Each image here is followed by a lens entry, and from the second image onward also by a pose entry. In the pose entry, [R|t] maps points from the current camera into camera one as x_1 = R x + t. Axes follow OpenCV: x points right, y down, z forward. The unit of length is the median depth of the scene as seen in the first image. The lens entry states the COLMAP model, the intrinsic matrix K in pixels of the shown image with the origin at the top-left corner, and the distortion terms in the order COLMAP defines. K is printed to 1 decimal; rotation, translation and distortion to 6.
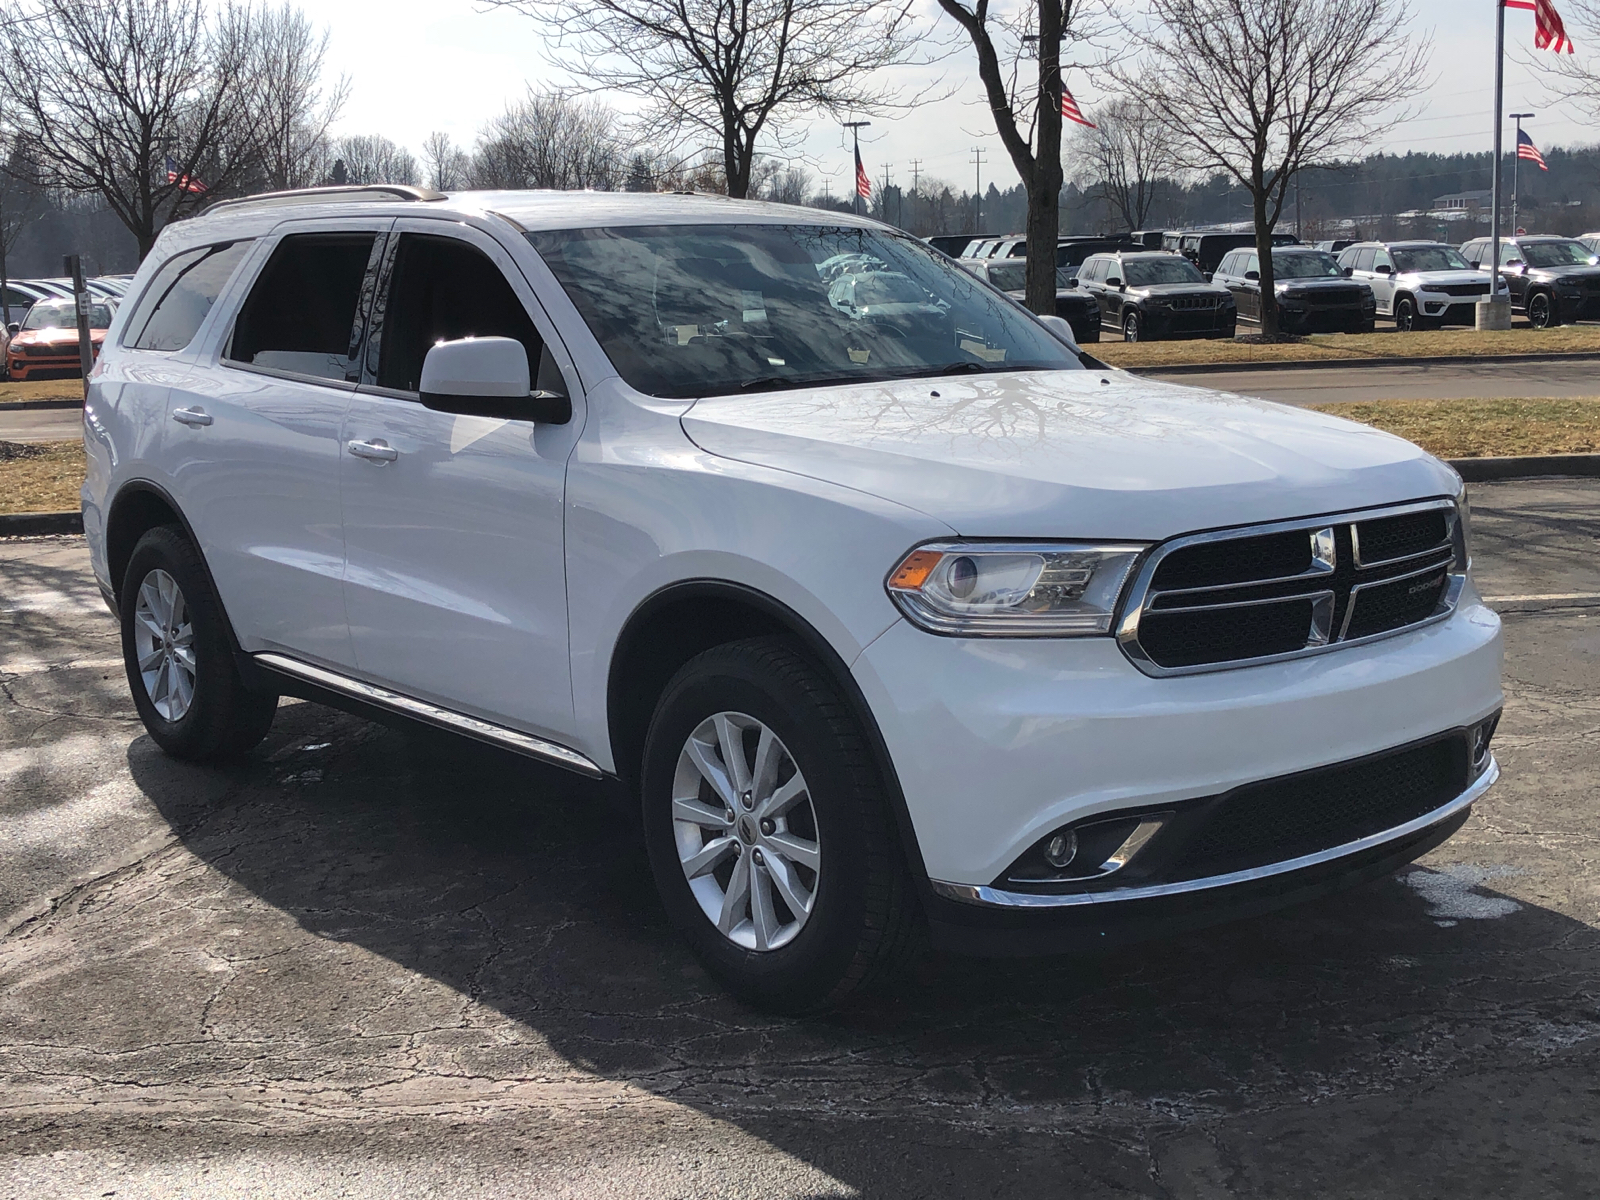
lens RADIAL K [[1974.5, 0, 797.3], [0, 1974.5, 546.7], [0, 0, 1]] dist [0.164496, -0.548435]
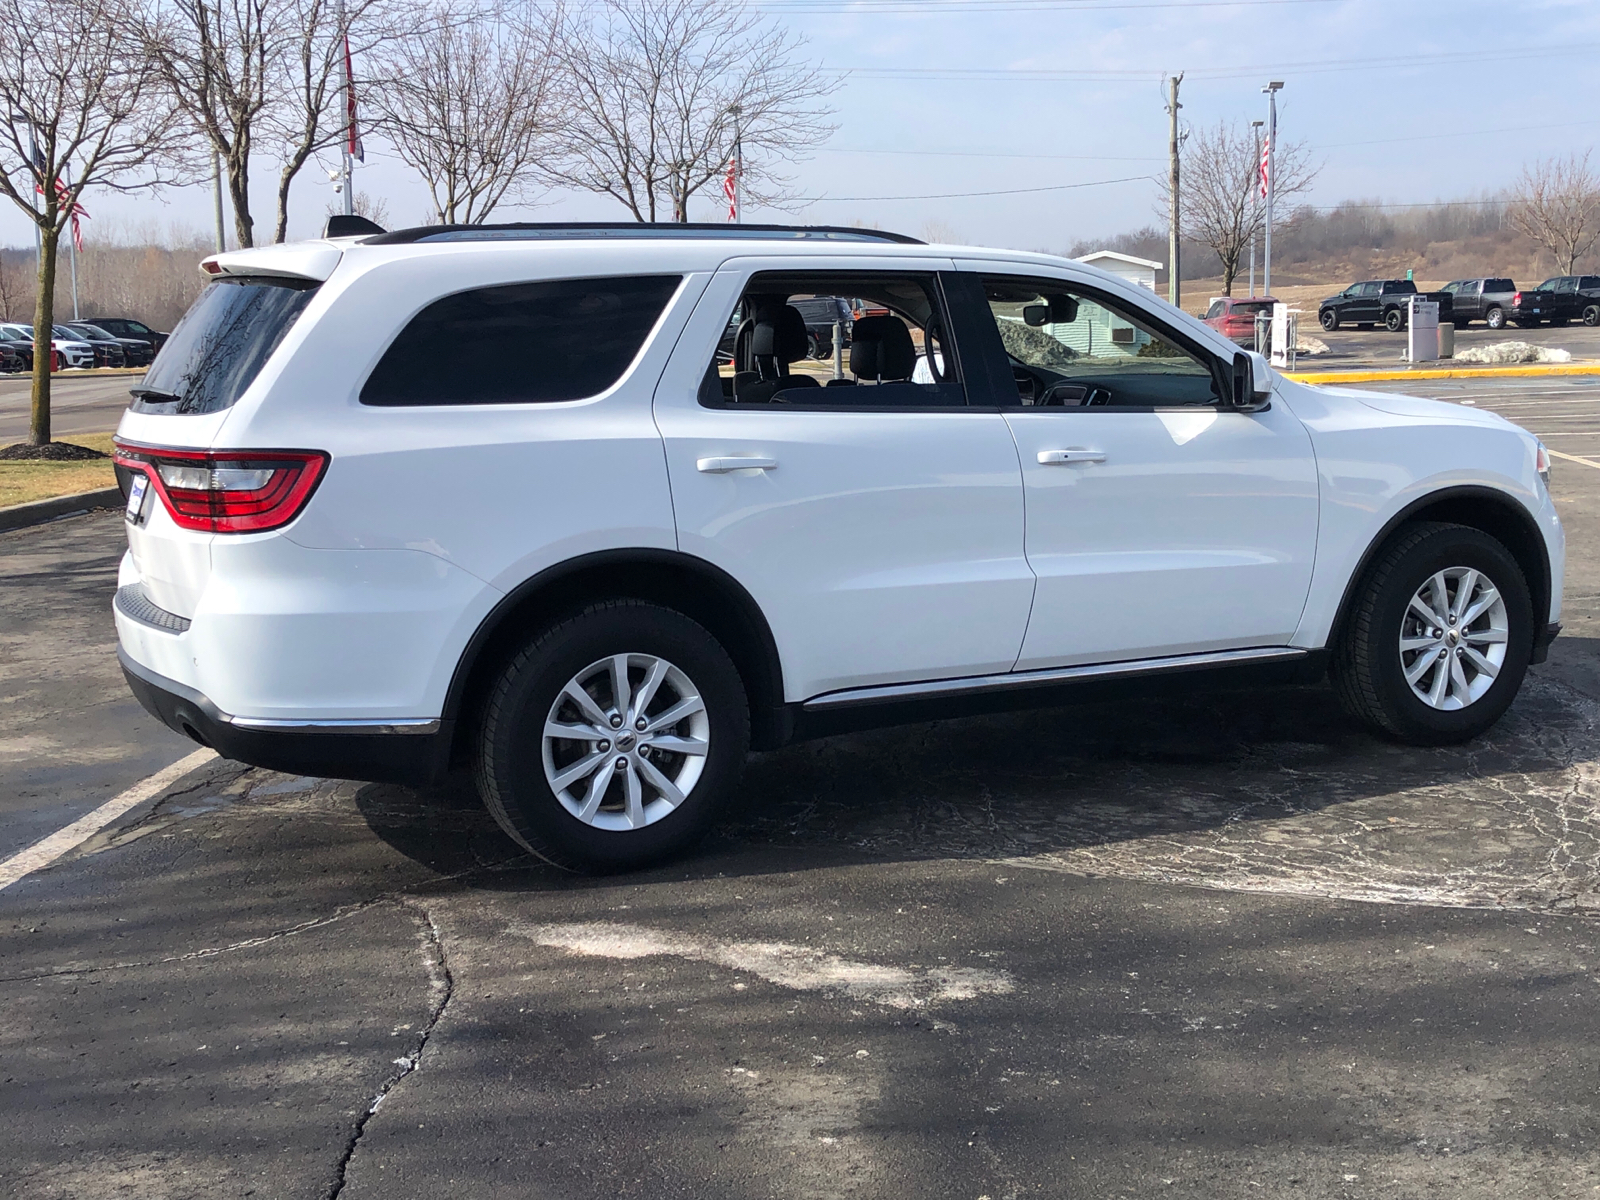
lens RADIAL K [[1974.5, 0, 797.3], [0, 1974.5, 546.7], [0, 0, 1]] dist [0.164496, -0.548435]
pose [[0.217535, -0.095628, 0.971357, -1.578677], [0.149548, 0.986704, 0.063647, -0.108003], [-0.964528, 0.131419, 0.228943, 1.020289]]
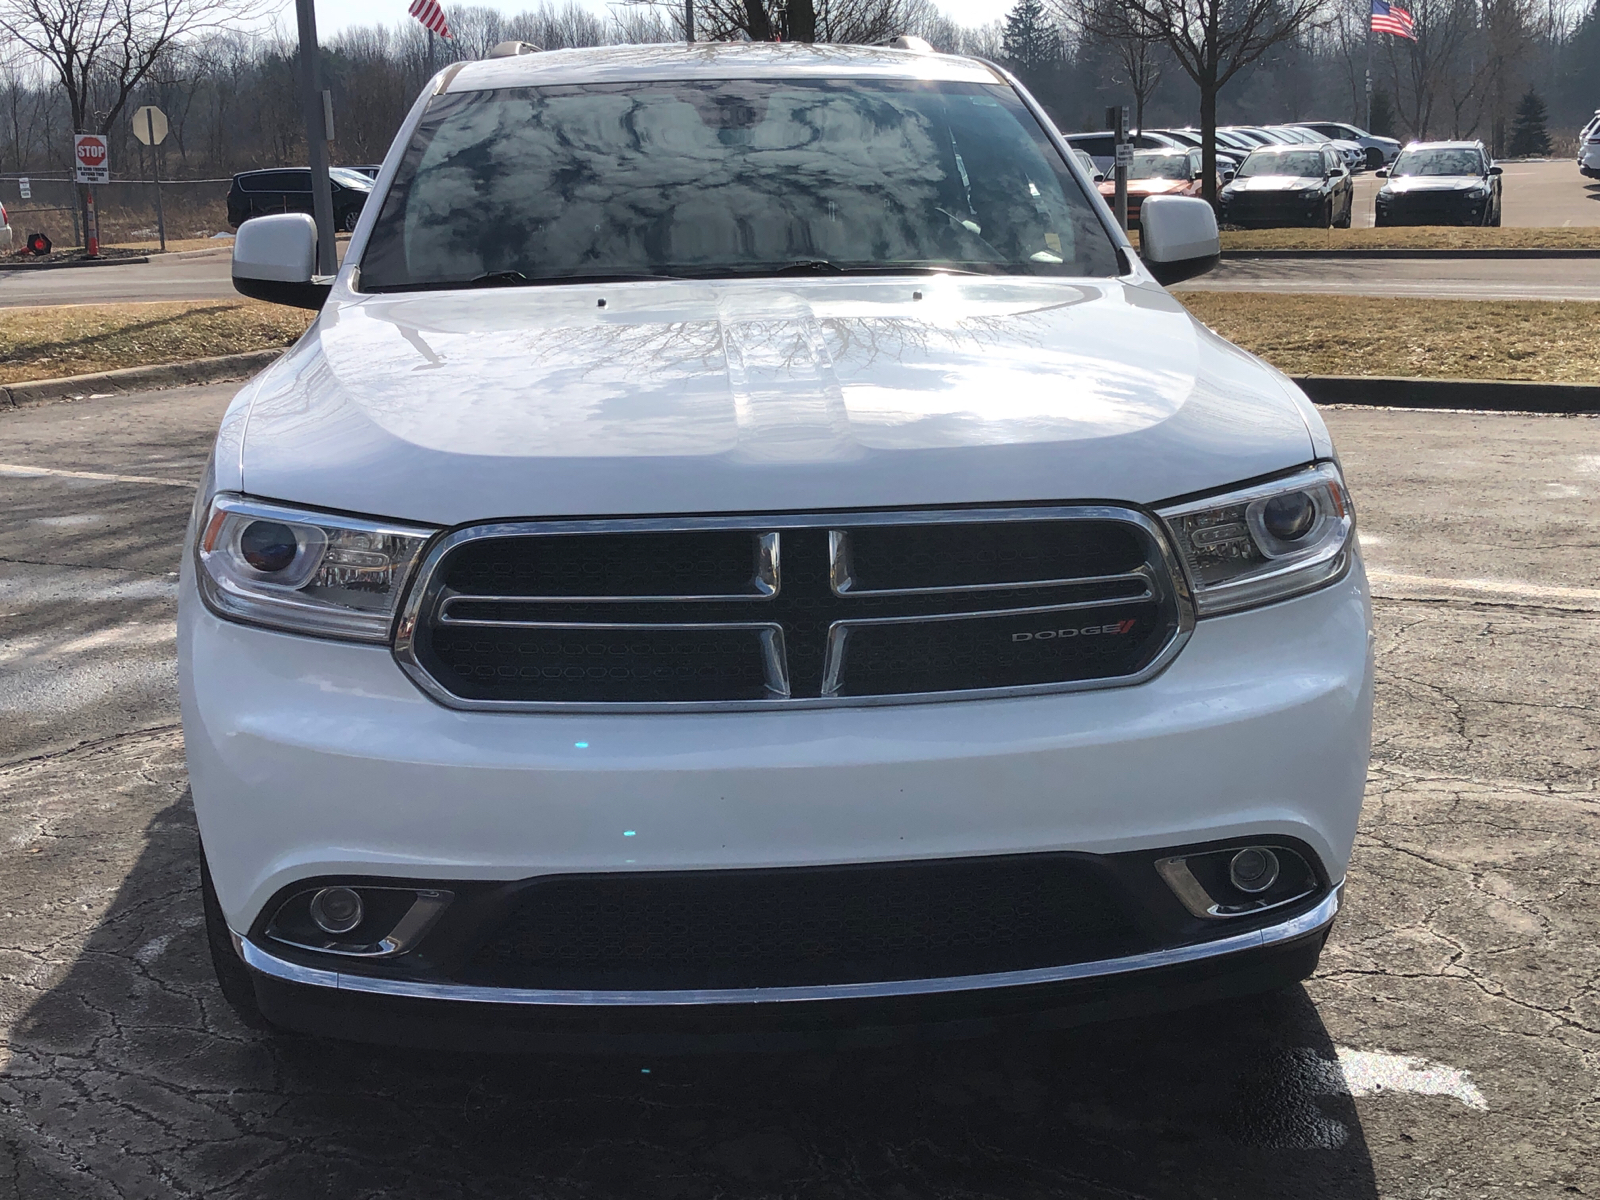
lens RADIAL K [[1974.5, 0, 797.3], [0, 1974.5, 546.7], [0, 0, 1]] dist [0.164496, -0.548435]
pose [[0.823438, 0.115745, -0.555475, 0.569506], [-0.074024, 0.992520, 0.097079, -0.062310], [0.562557, -0.038820, 0.825847, 0.383867]]
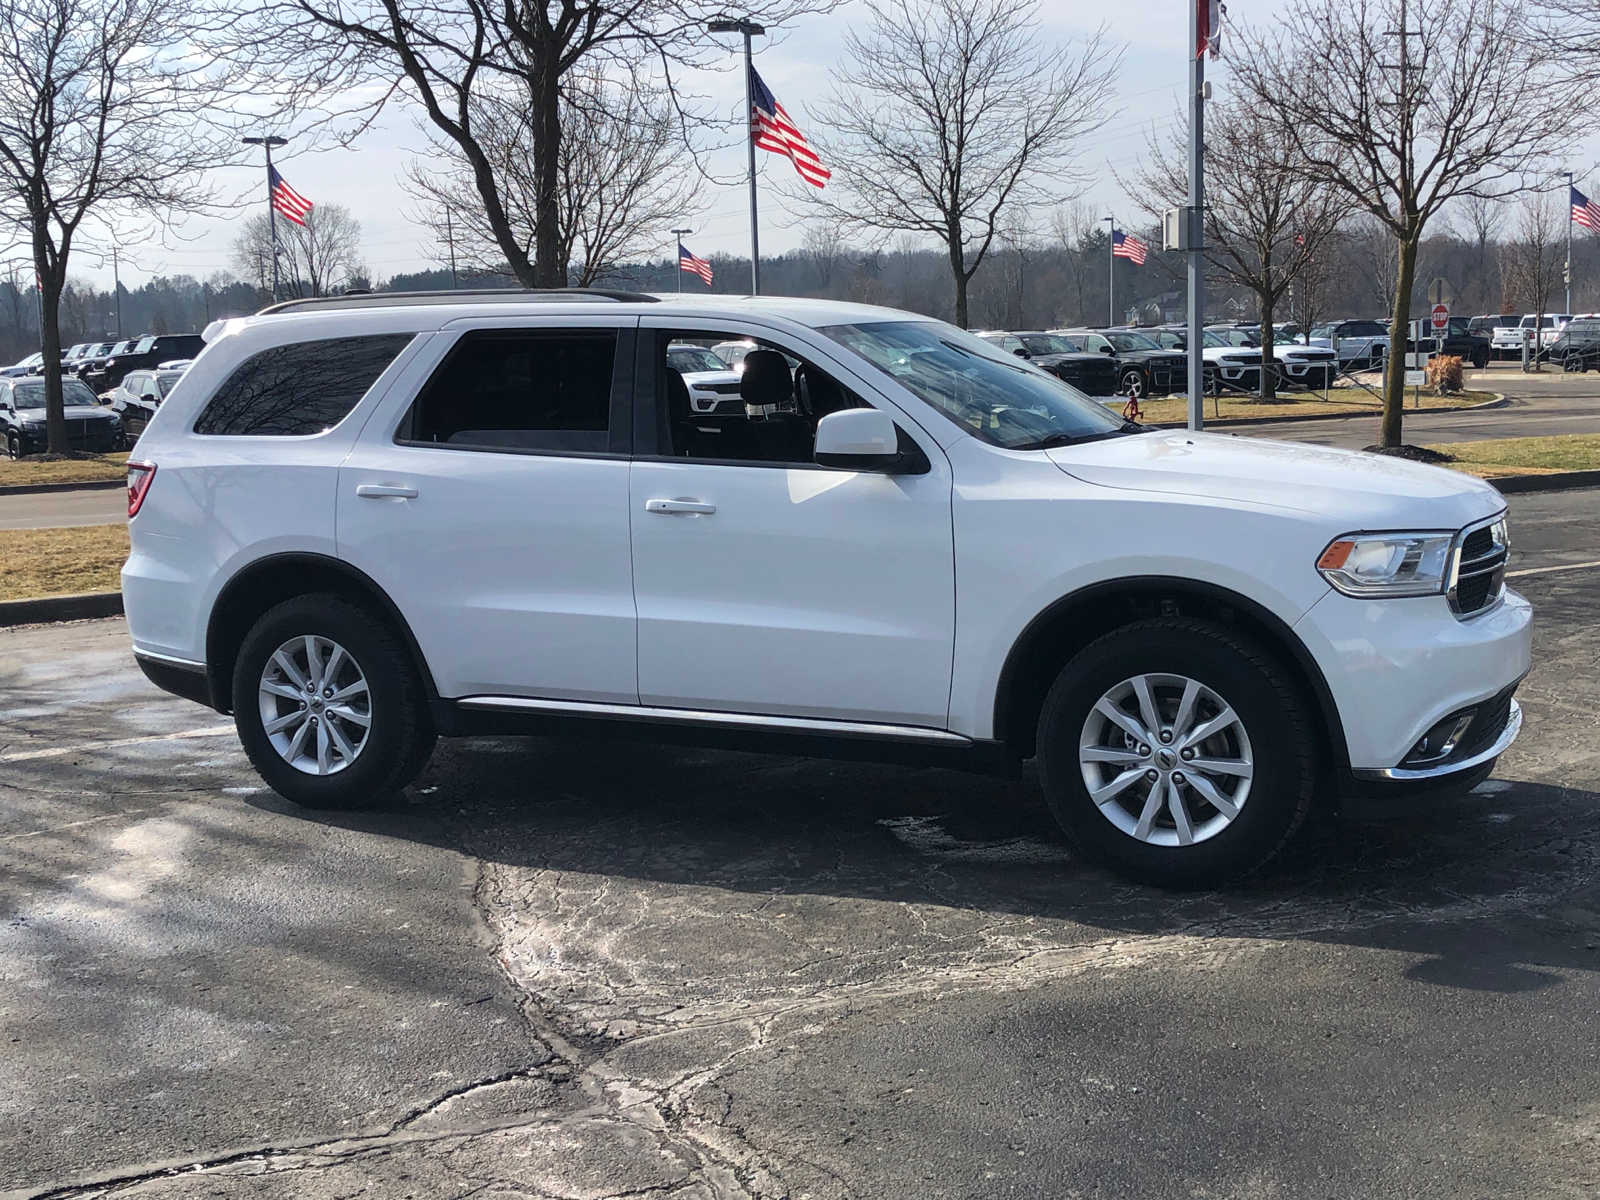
lens RADIAL K [[1974.5, 0, 797.3], [0, 1974.5, 546.7], [0, 0, 1]] dist [0.164496, -0.548435]
pose [[0.909931, -0.042244, 0.412604, -0.735458], [0.063045, 0.997327, -0.036926, 0.028067], [-0.409941, 0.059613, 0.910162, -0.139860]]
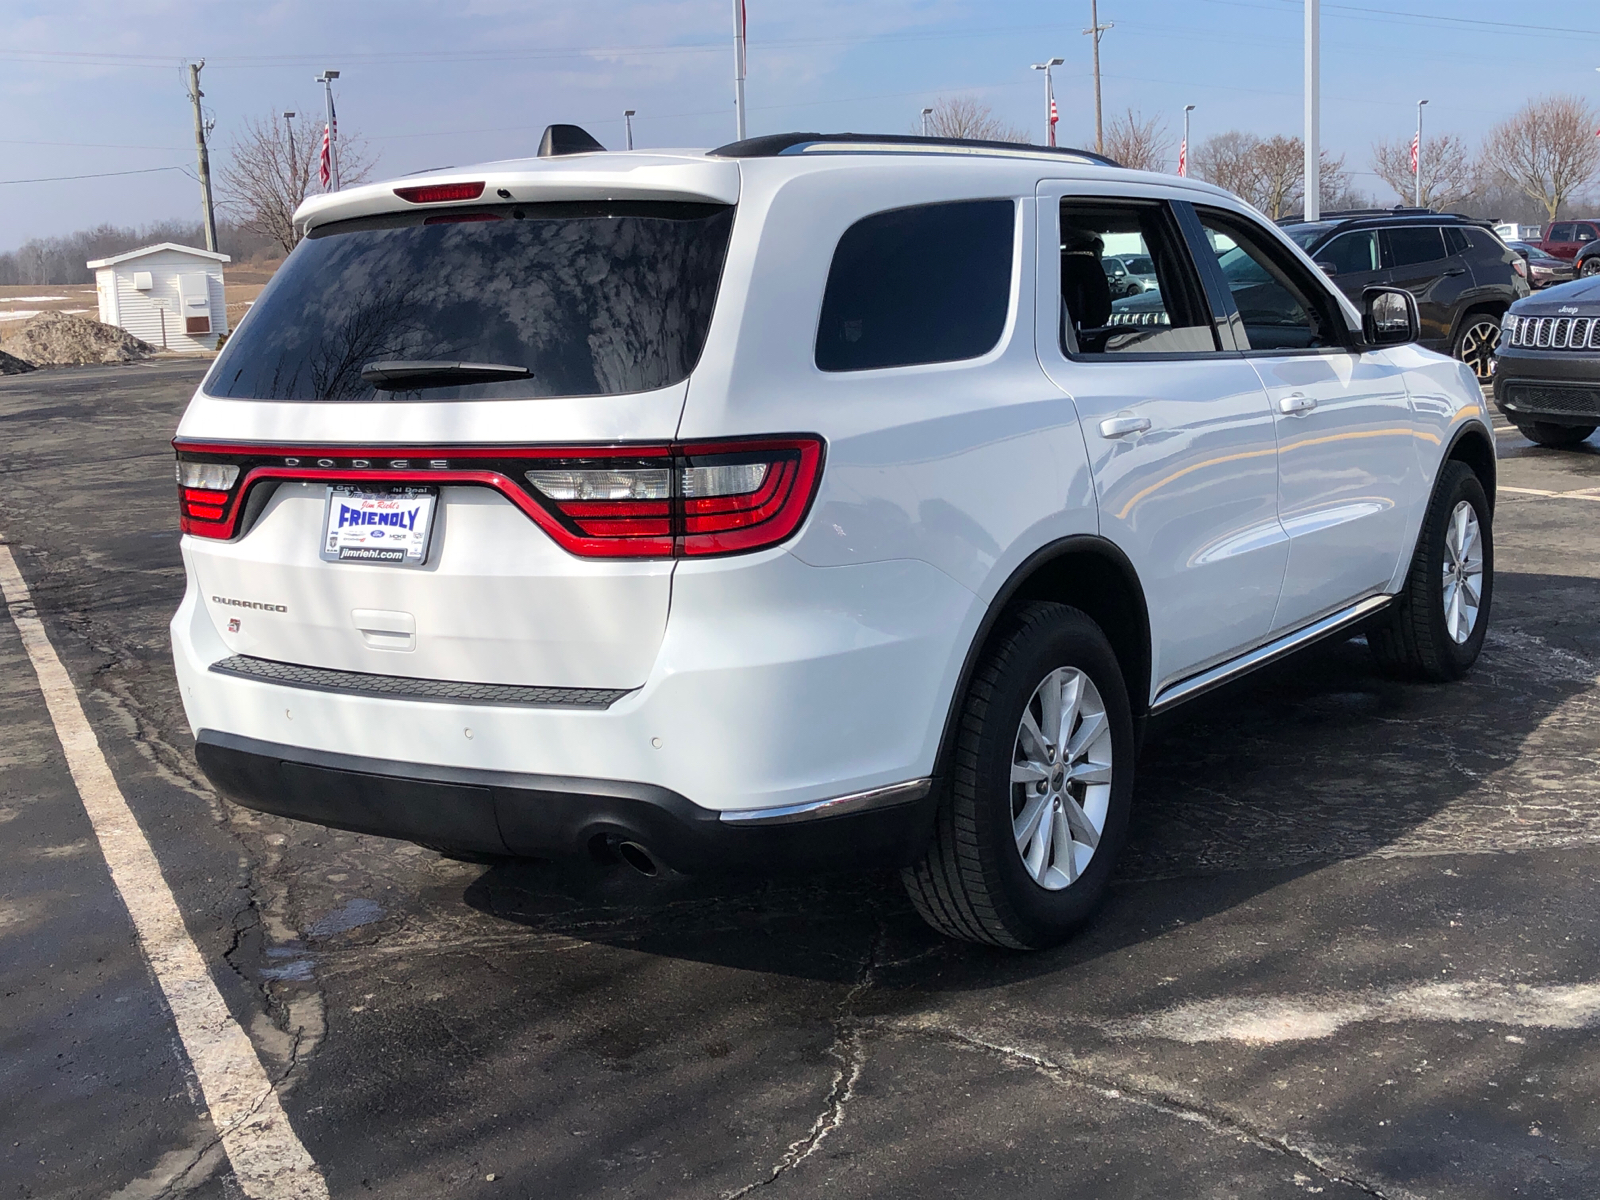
lens RADIAL K [[1974.5, 0, 797.3], [0, 1974.5, 546.7], [0, 0, 1]] dist [0.164496, -0.548435]
pose [[-0.283786, -0.093507, 0.954318, -1.323331], [0.182572, 0.971759, 0.149507, -0.208269], [-0.941346, 0.216659, -0.258700, 1.758408]]
